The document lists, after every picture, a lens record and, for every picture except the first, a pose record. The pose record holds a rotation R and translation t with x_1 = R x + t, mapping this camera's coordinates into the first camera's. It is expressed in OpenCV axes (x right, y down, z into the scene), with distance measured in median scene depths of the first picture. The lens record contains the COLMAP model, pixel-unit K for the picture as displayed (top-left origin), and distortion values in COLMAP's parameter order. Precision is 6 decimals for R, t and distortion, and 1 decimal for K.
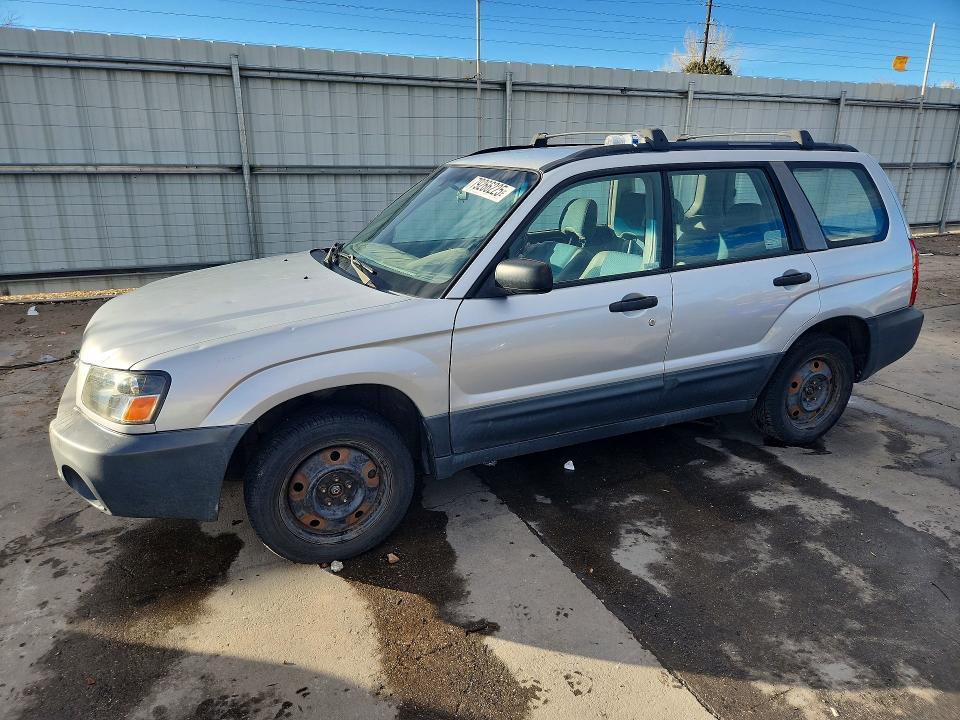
lens RADIAL K [[700.8, 0, 481.0], [0, 700.8, 358.1], [0, 0, 1]] dist [0.039236, -0.024101]
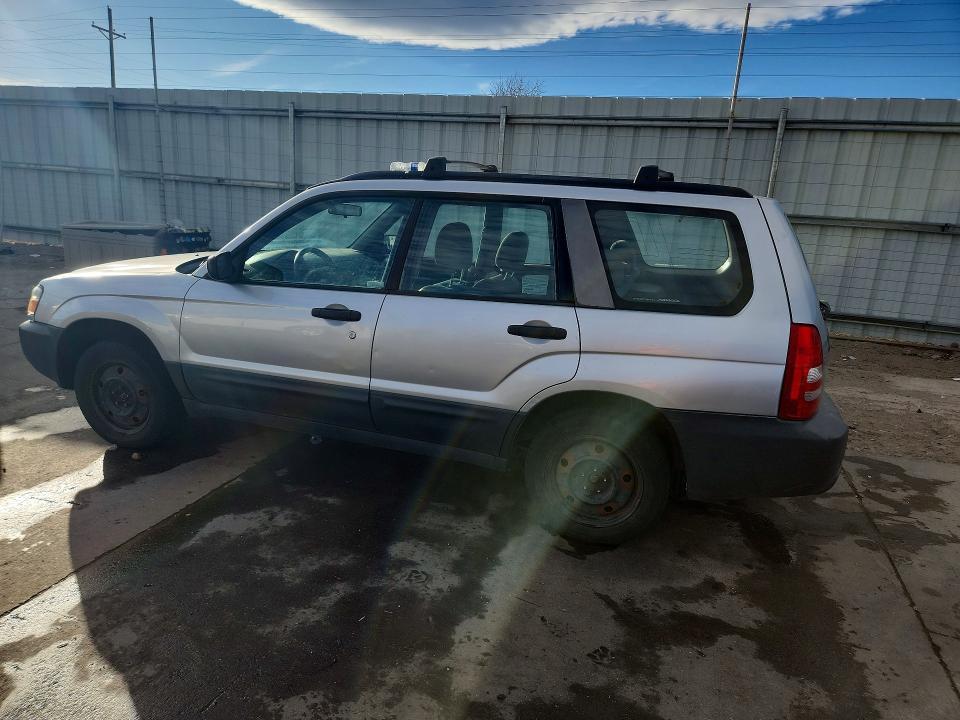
lens RADIAL K [[700.8, 0, 482.4], [0, 700.8, 364.8], [0, 0, 1]] dist [0.039236, -0.024101]
pose [[0.703794, 0.212269, -0.677950, 0.955859], [-0.253478, 0.966535, 0.039485, -0.086415], [0.663644, 0.144056, 0.734047, 0.320174]]
